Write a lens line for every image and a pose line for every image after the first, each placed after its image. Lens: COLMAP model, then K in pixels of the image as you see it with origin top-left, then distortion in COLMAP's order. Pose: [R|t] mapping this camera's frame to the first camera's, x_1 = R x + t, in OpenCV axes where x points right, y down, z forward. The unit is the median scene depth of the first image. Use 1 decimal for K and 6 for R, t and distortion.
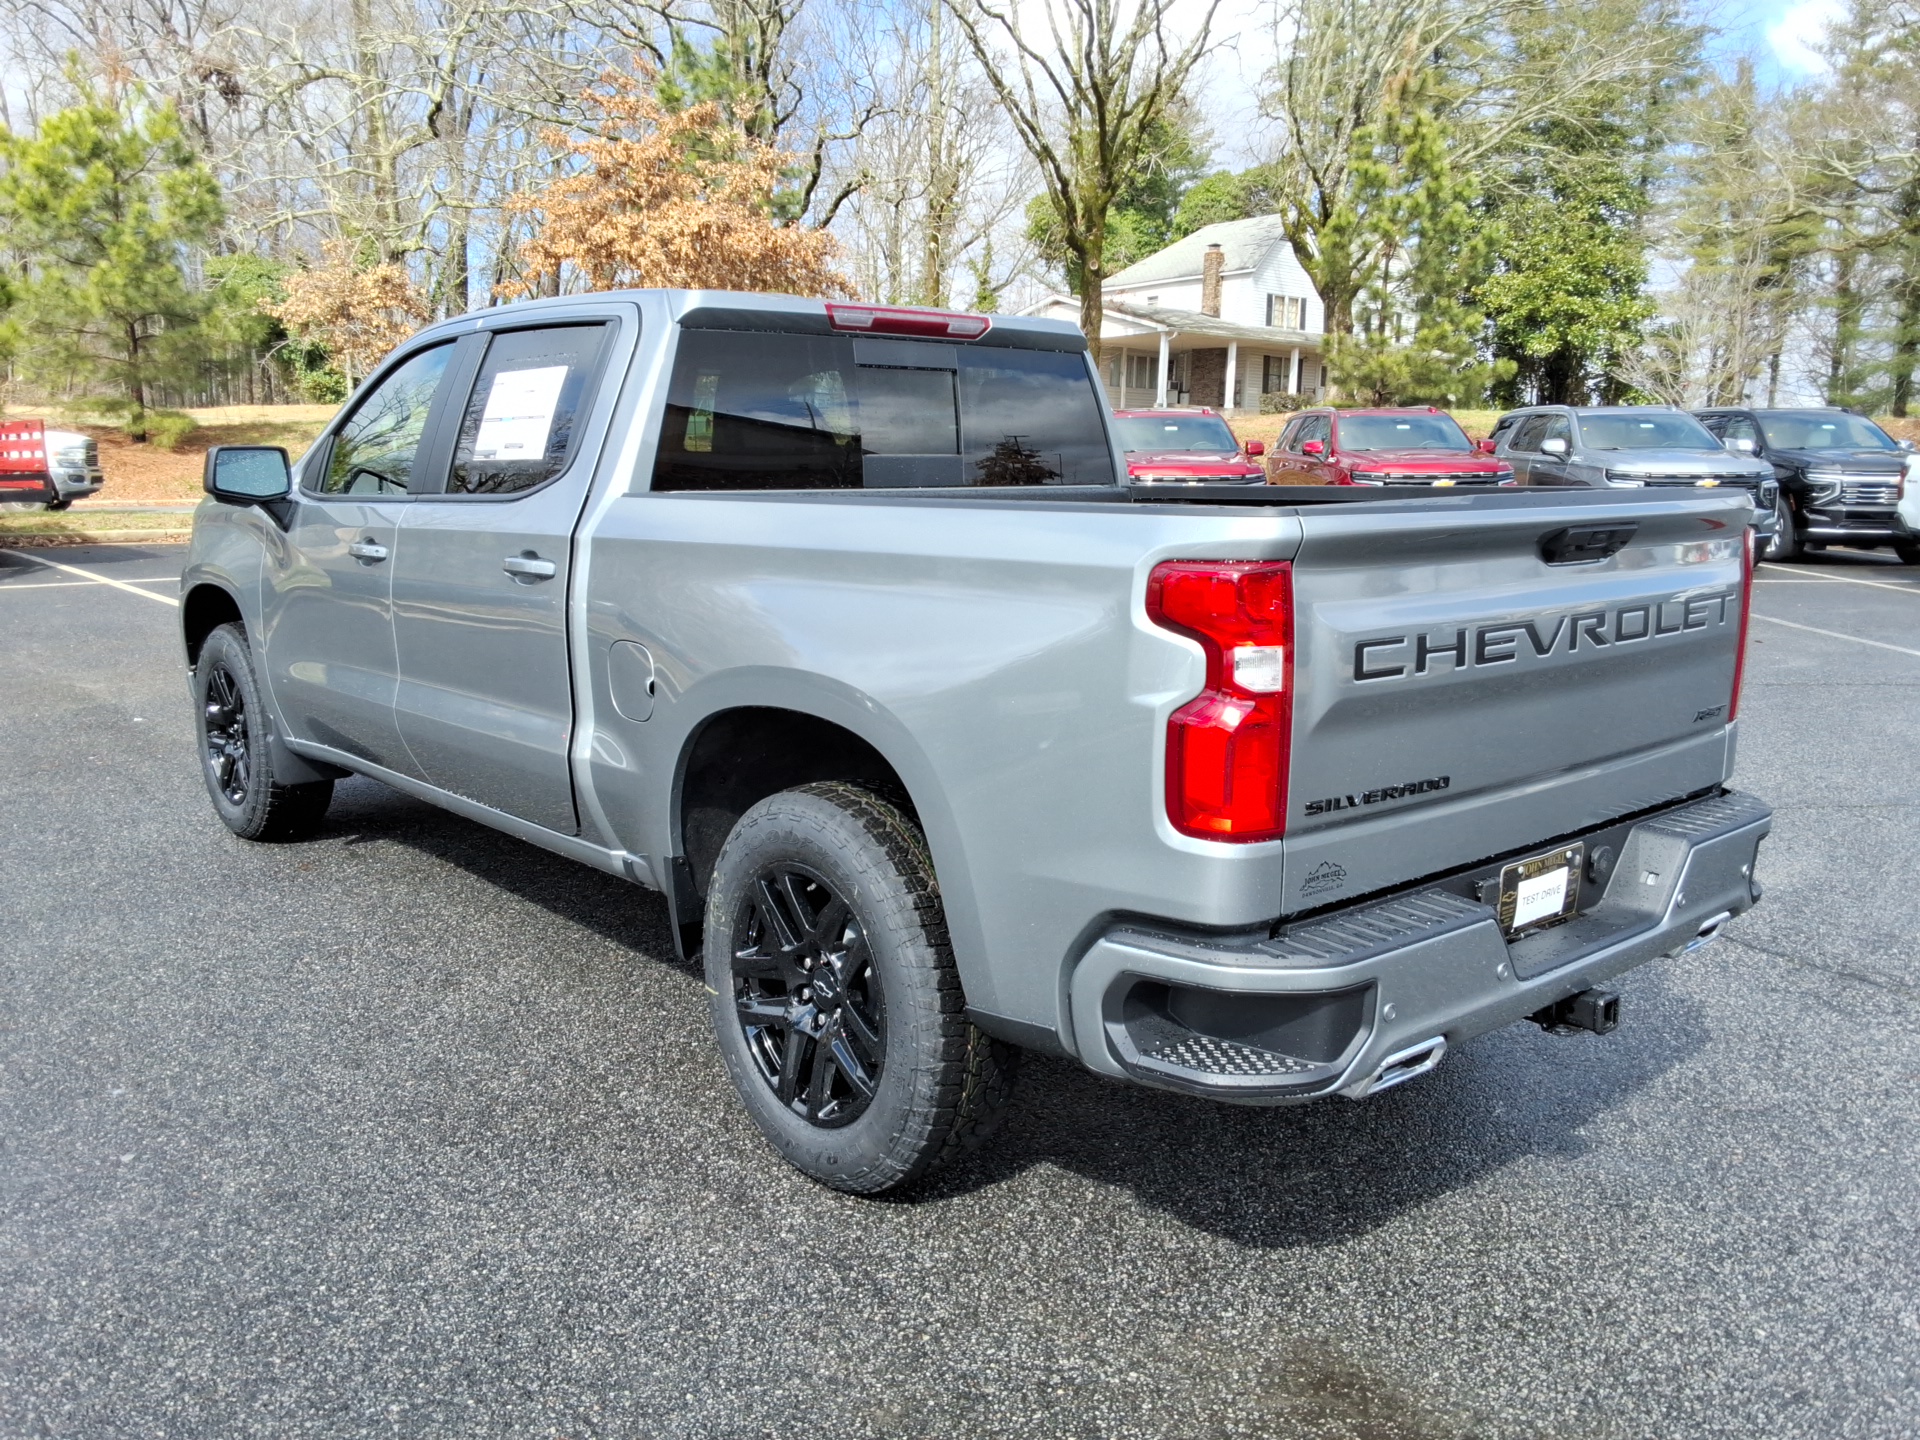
lens RADIAL K [[1539.2, 0, 977.8], [0, 1539.2, 705.8], [0, 0, 1]] dist [0.111569, -0.171407]
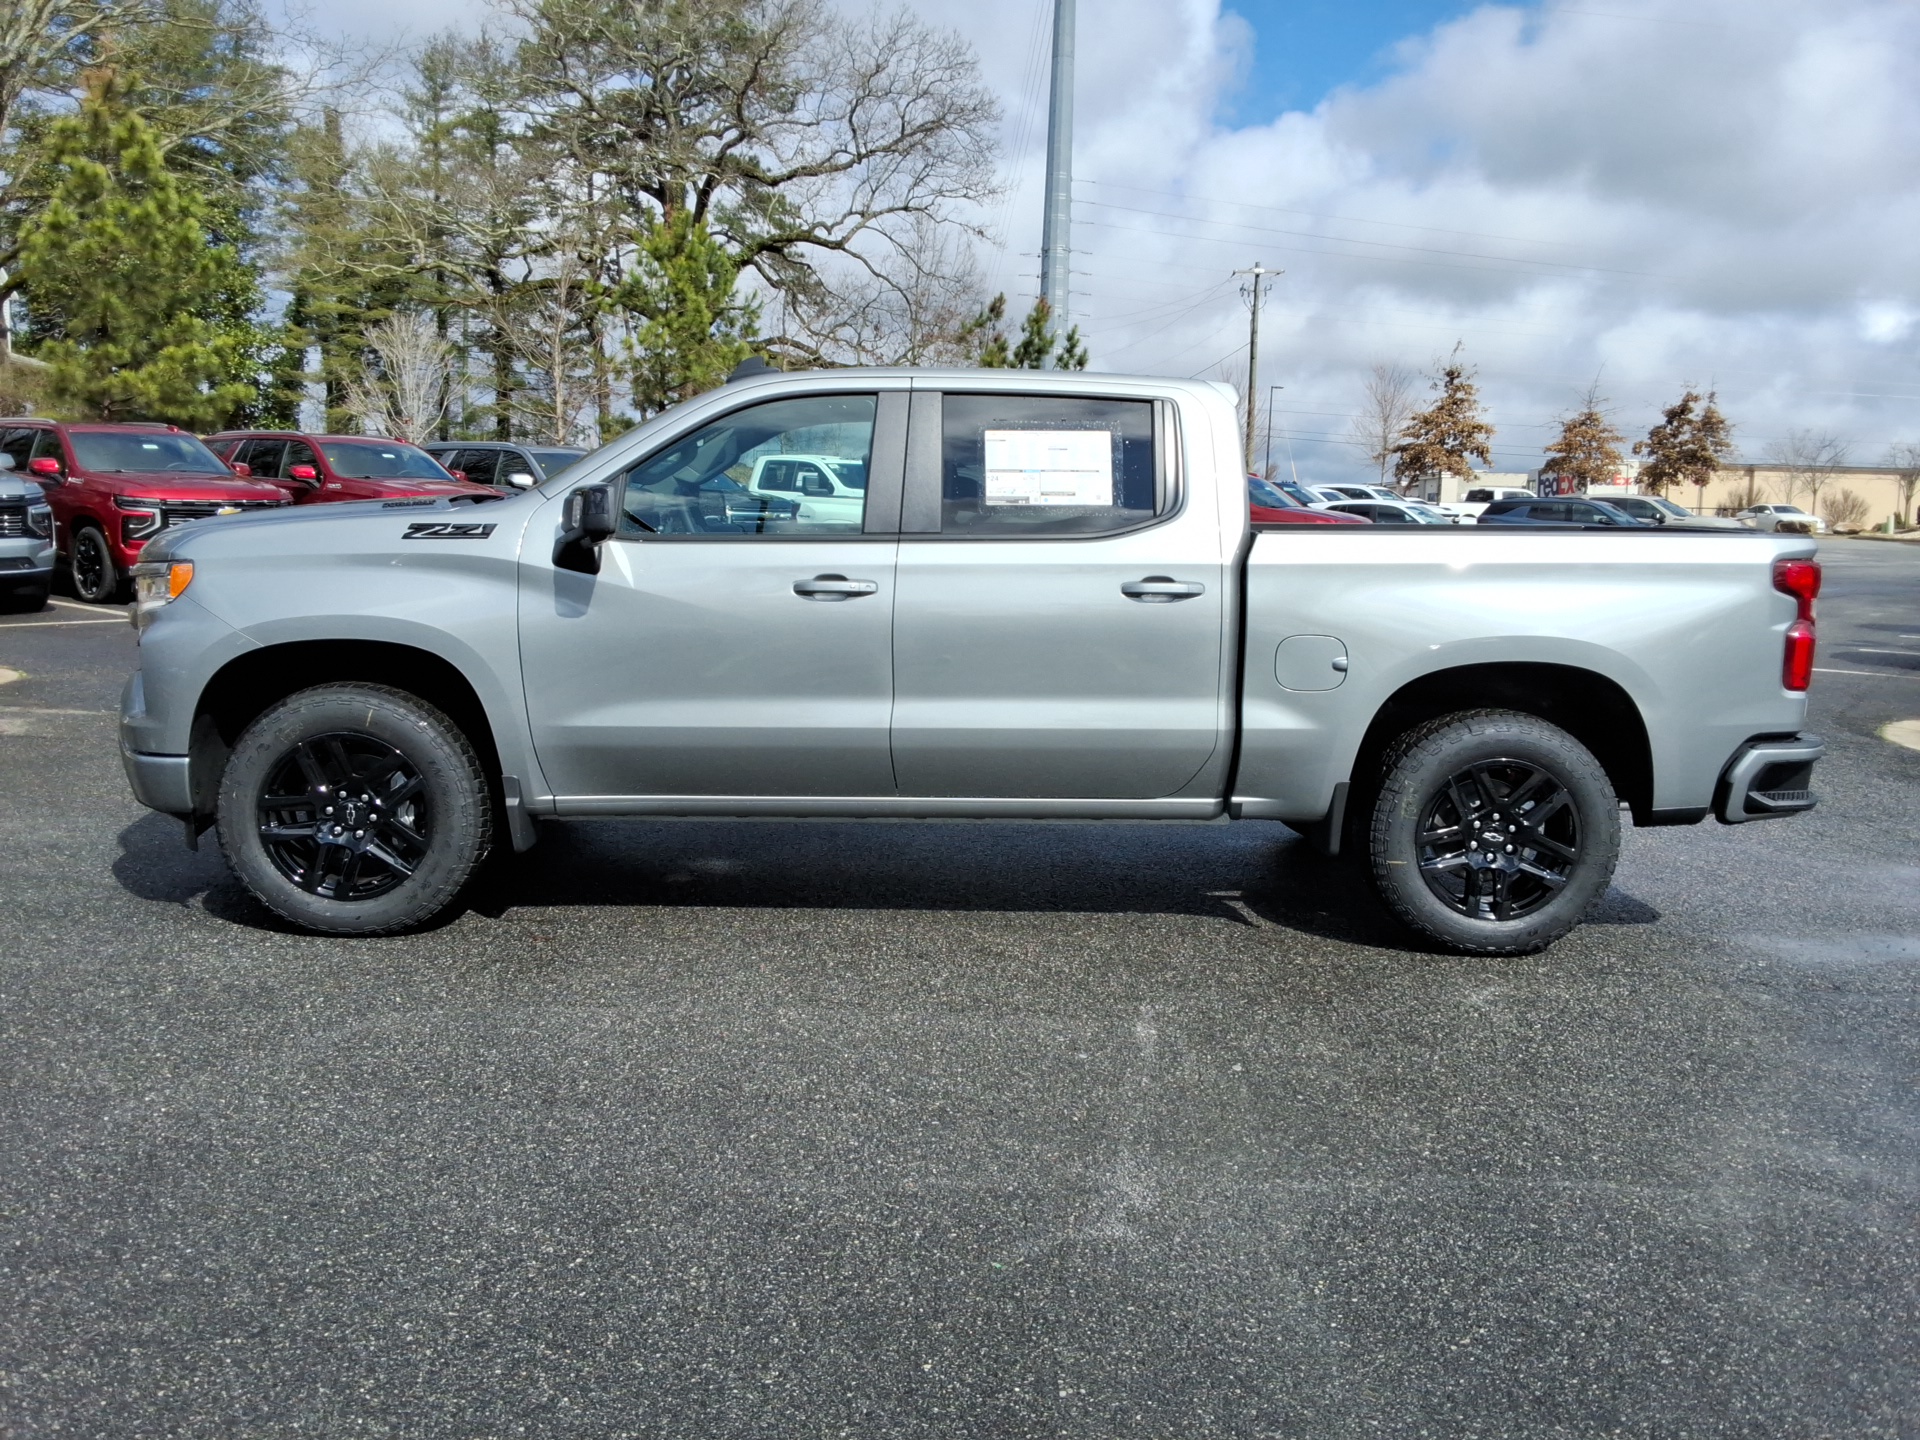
lens RADIAL K [[1539.2, 0, 951.5], [0, 1539.2, 717.3], [0, 0, 1]] dist [0.111569, -0.171407]
pose [[0.642100, -0.091628, 0.761125, -1.451337], [0.098378, 0.994471, 0.036726, -0.048054], [-0.760282, 0.051296, 0.647564, 0.312014]]
